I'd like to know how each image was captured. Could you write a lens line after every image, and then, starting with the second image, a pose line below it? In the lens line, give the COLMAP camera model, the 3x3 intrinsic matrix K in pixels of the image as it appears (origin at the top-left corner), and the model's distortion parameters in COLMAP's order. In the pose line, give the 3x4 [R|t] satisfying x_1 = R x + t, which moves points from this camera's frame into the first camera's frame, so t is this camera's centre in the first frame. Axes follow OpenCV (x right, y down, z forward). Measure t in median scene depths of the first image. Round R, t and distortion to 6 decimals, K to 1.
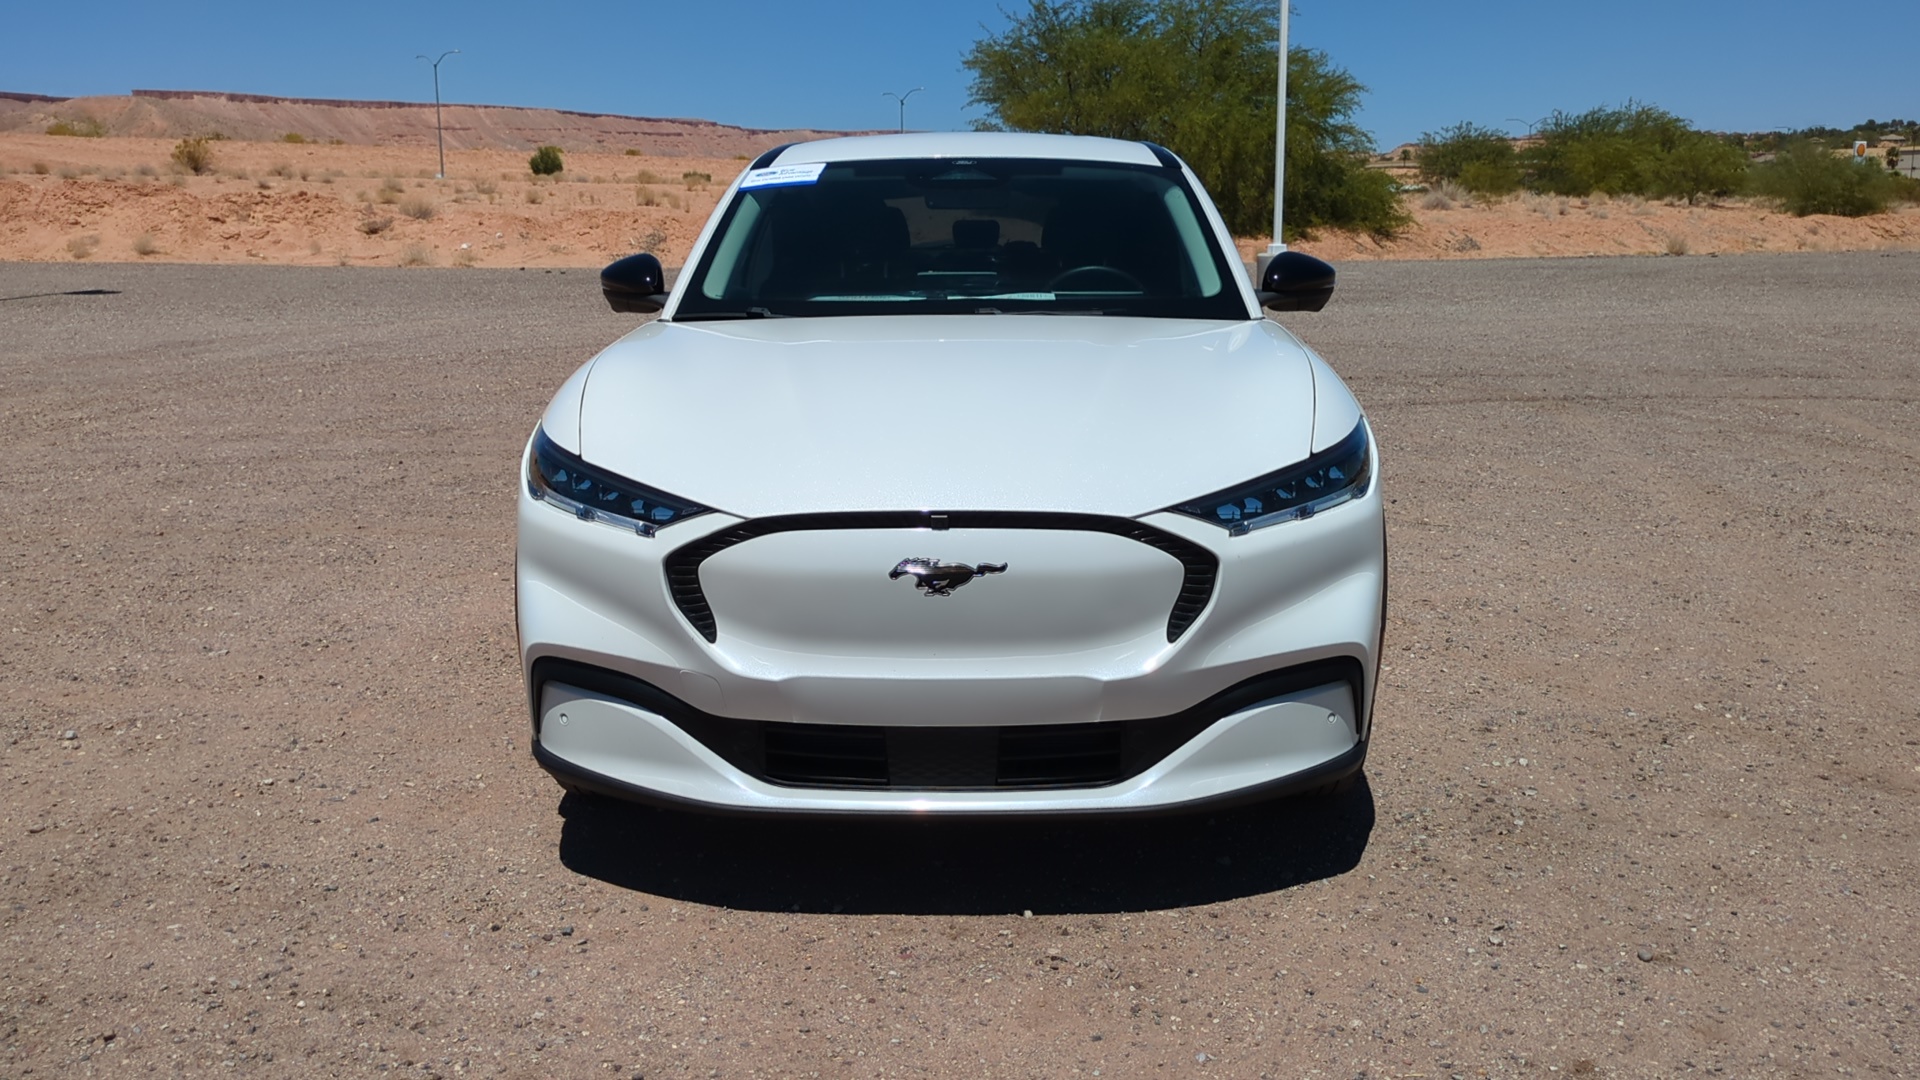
lens RADIAL K [[1661.5, 0, 970.4], [0, 1661.5, 538.2], [0, 0, 1]] dist [0.058326, -0.073671]
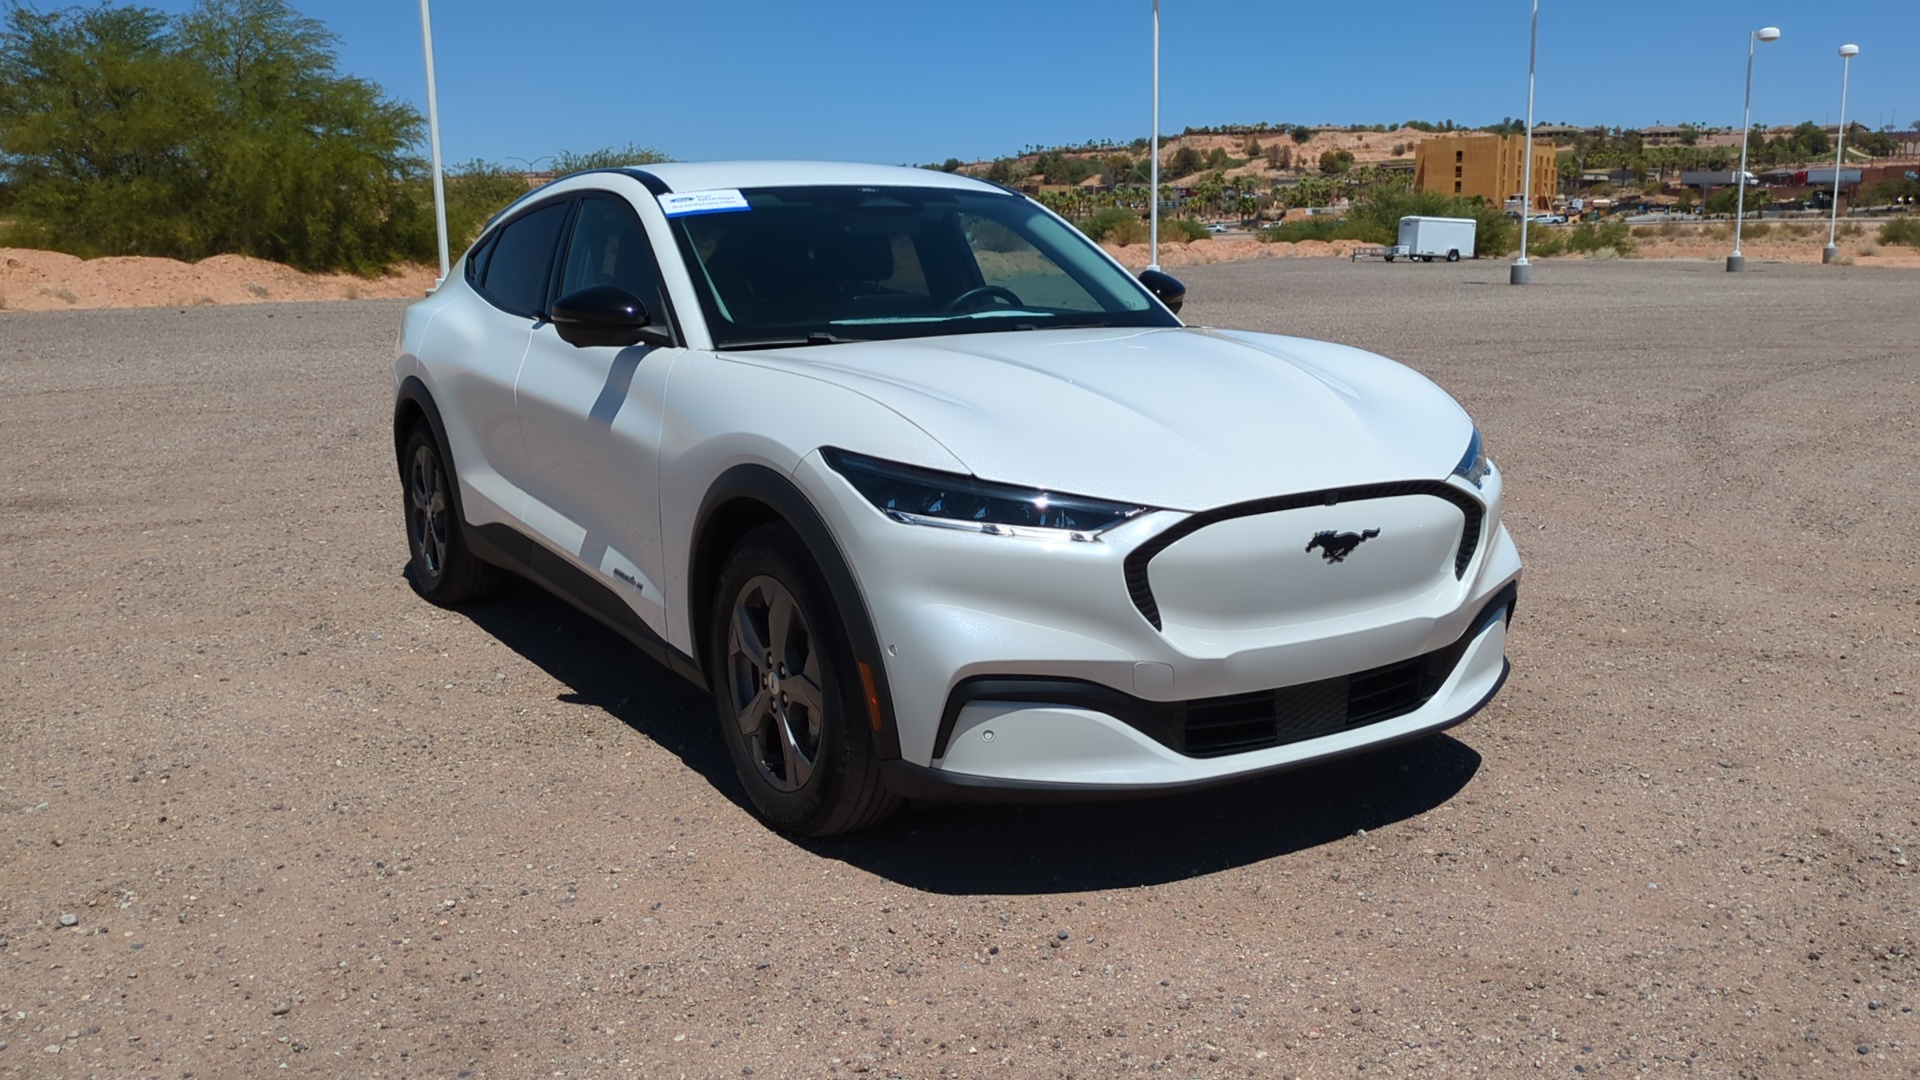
lens RADIAL K [[1661.5, 0, 974.8], [0, 1661.5, 542.7], [0, 0, 1]] dist [0.058326, -0.073671]
pose [[0.833343, -0.106316, 0.542436, -0.806911], [0.116087, 0.993105, 0.016301, -0.025485], [-0.540429, 0.049385, 0.839939, 0.158547]]
